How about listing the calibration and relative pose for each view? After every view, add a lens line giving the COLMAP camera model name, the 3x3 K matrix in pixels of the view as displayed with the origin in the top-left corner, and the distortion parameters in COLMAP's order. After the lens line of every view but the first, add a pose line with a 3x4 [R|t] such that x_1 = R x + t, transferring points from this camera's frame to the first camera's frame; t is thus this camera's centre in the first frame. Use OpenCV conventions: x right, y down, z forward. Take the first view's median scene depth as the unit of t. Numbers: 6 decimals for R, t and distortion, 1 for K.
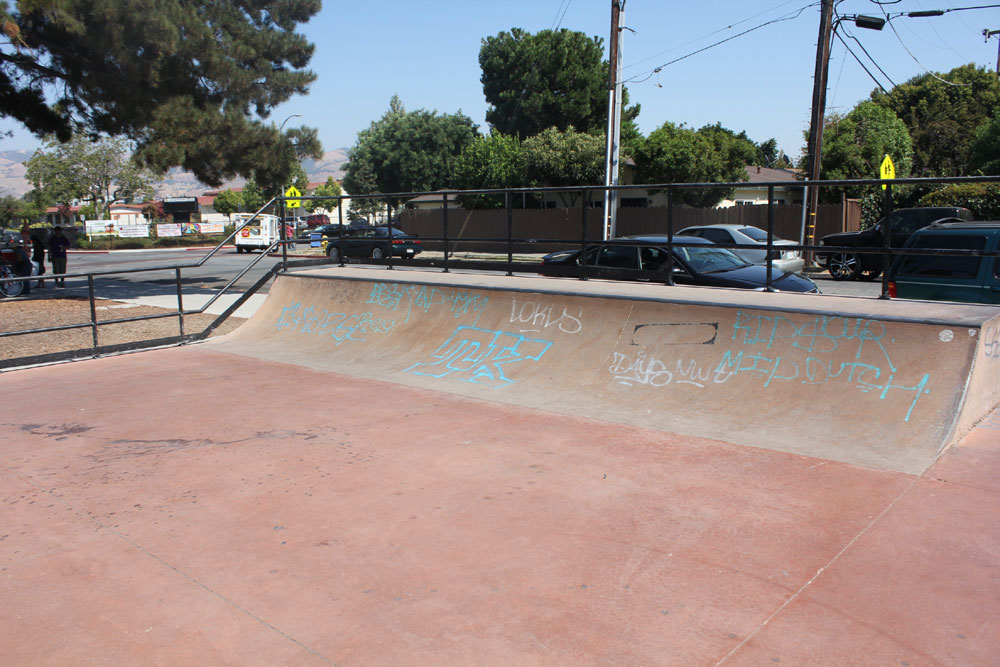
lens RADIAL K [[795.3, 0, 497.0], [0, 795.3, 334.2], [0, 0, 1]] dist [-0.014444, 0.000385]
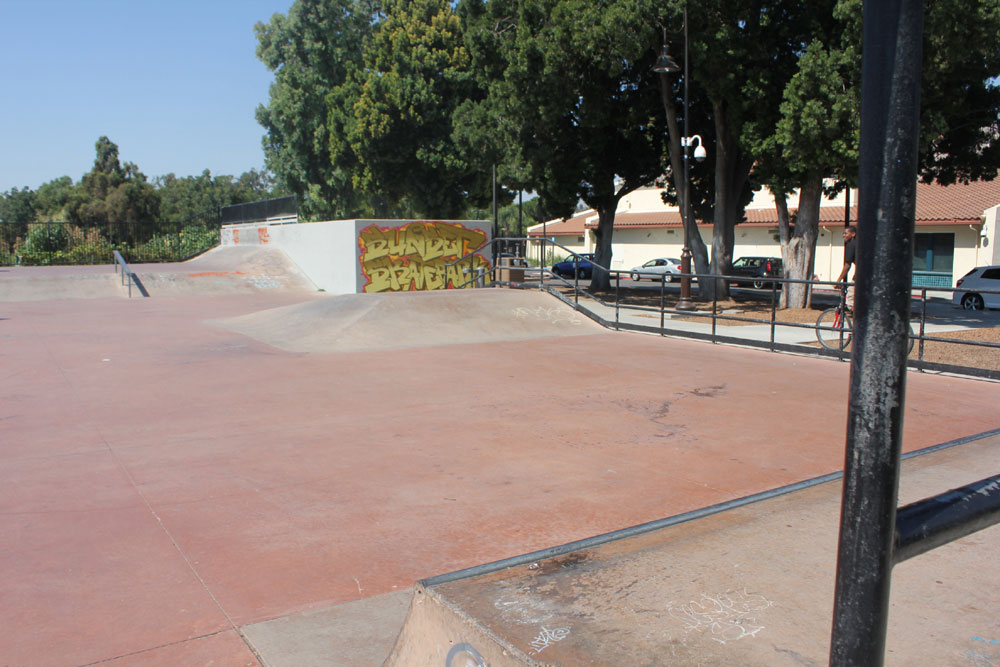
lens RADIAL K [[795.3, 0, 497.9], [0, 795.3, 333.8], [0, 0, 1]] dist [-0.014444, 0.000385]
pose [[-0.255213, 0.114674, -0.960060, 1.001570], [-0.137178, 0.978603, 0.153355, -0.166449], [0.957104, 0.170837, -0.234022, 1.234590]]
